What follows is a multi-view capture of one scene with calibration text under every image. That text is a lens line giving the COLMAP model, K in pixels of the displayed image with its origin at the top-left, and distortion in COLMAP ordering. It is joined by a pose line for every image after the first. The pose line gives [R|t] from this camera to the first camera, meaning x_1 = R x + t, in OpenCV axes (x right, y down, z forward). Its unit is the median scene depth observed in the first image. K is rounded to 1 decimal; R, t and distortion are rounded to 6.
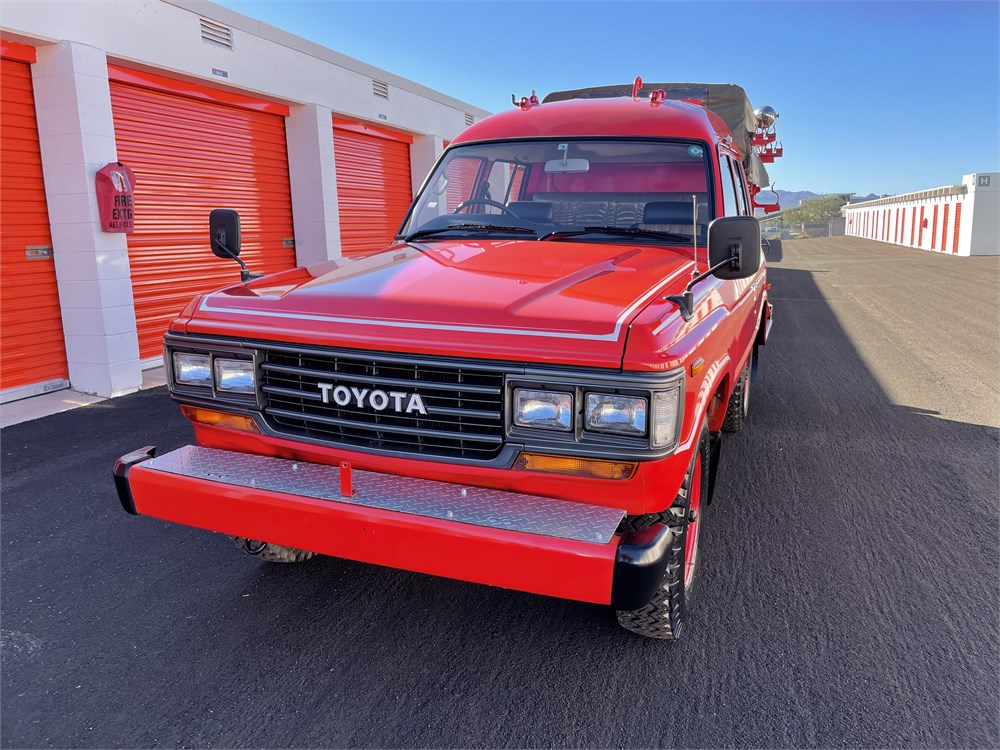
lens RADIAL K [[767.6, 0, 500.0], [0, 767.6, 375.0], [0, 0, 1]] dist [0.108263, -0.157628]
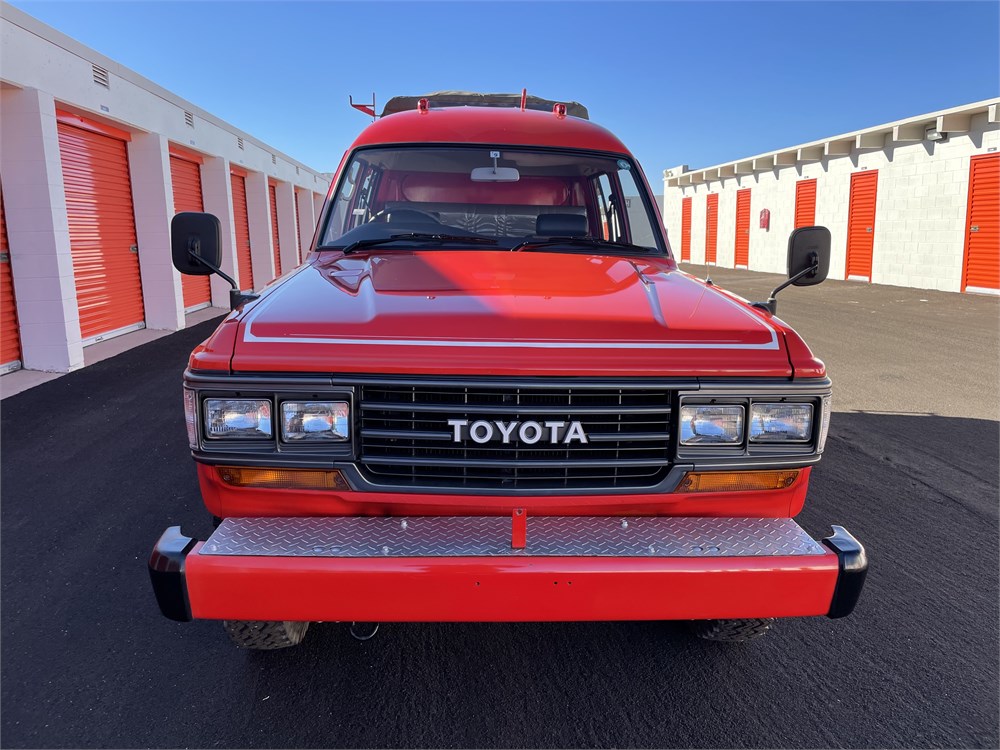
lens RADIAL K [[767.6, 0, 500.0], [0, 767.6, 375.0], [0, 0, 1]] dist [0.108263, -0.157628]
pose [[0.908879, -0.068351, 0.411421, -0.528316], [0.075348, 0.997157, -0.000792, -0.033550], [-0.410197, 0.031720, 0.911445, 0.211864]]
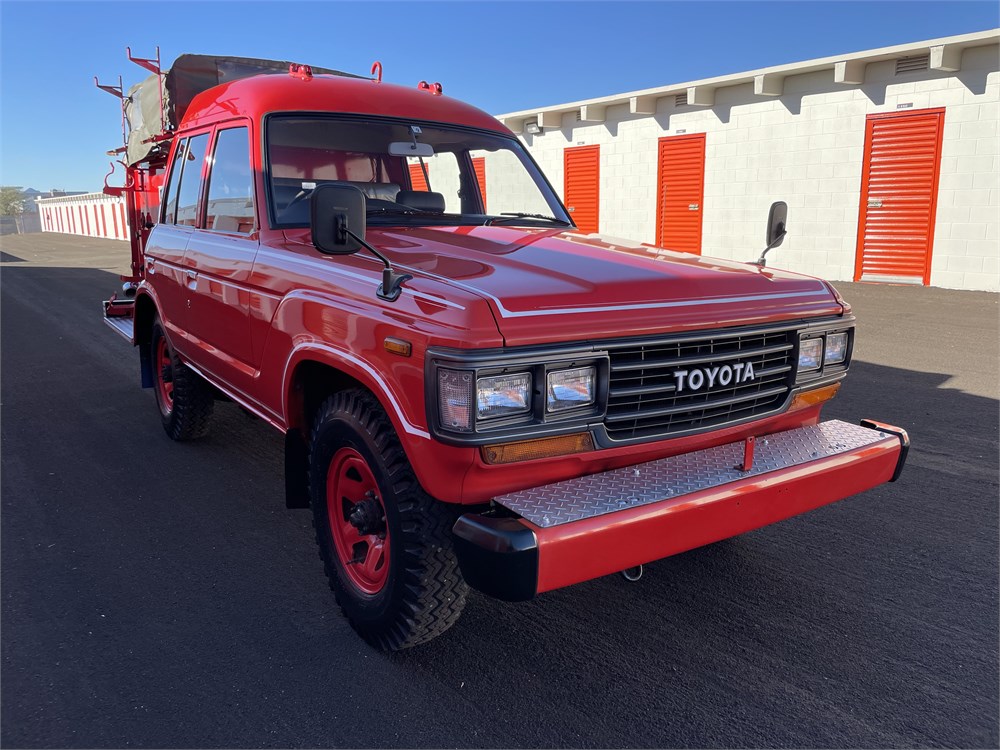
lens RADIAL K [[767.6, 0, 500.0], [0, 767.6, 375.0], [0, 0, 1]] dist [0.108263, -0.157628]
pose [[0.557238, -0.167396, 0.813305, -1.130590], [0.163514, 0.982412, 0.090170, -0.107108], [-0.814094, 0.082741, 0.574809, 0.633973]]
